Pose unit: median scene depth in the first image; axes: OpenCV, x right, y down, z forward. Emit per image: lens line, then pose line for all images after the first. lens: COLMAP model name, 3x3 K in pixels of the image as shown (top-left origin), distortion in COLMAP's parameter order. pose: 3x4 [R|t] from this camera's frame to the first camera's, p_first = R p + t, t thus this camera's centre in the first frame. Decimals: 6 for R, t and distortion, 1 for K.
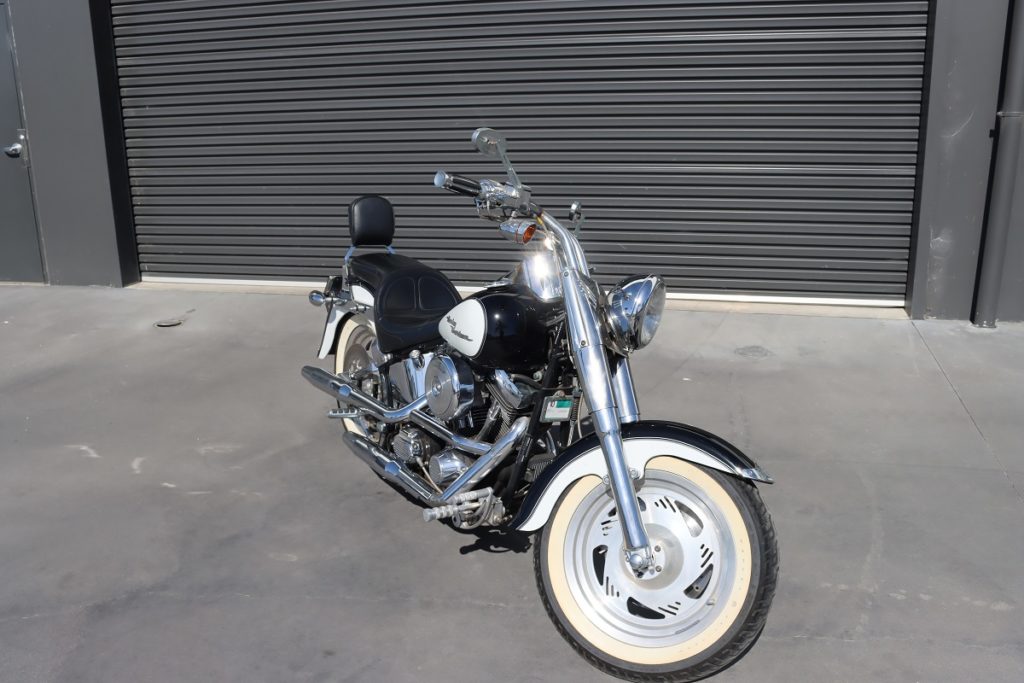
lens RADIAL K [[909.0, 0, 512.0], [0, 909.0, 341.5], [0, 0, 1]] dist [-0.146122, 0.136631]
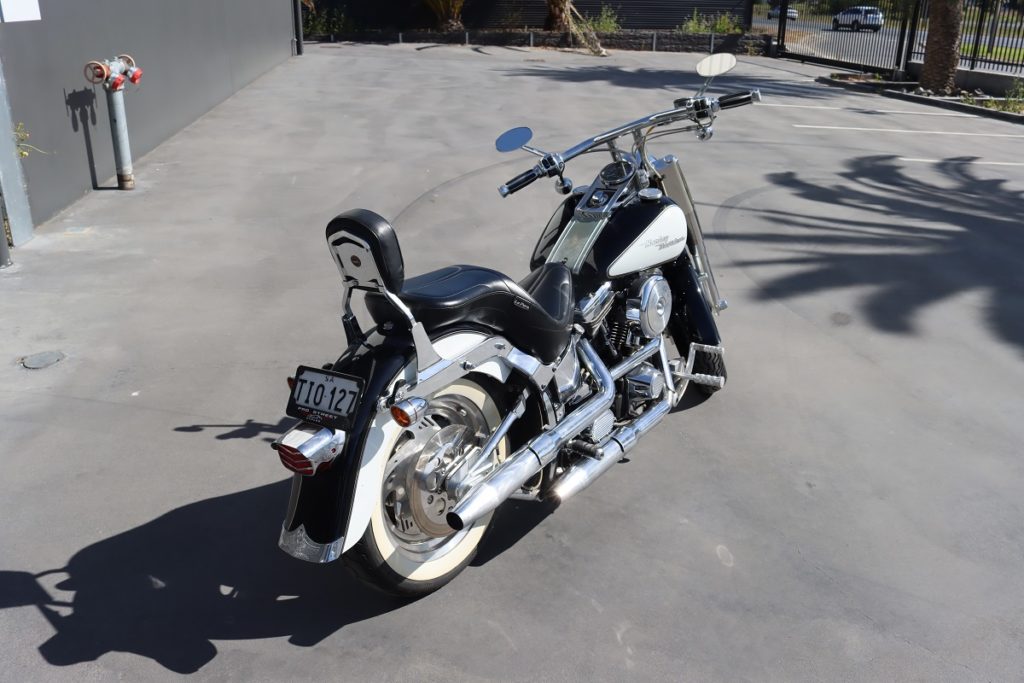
lens RADIAL K [[864.9, 0, 512.0], [0, 864.9, 341.5], [0, 0, 1]] dist [-0.150498, 0.117539]
pose [[-0.362761, -0.341710, 0.866971, -0.895141], [0.242455, 0.863695, 0.441867, -0.395783], [-0.899789, 0.370494, -0.230466, 1.388426]]
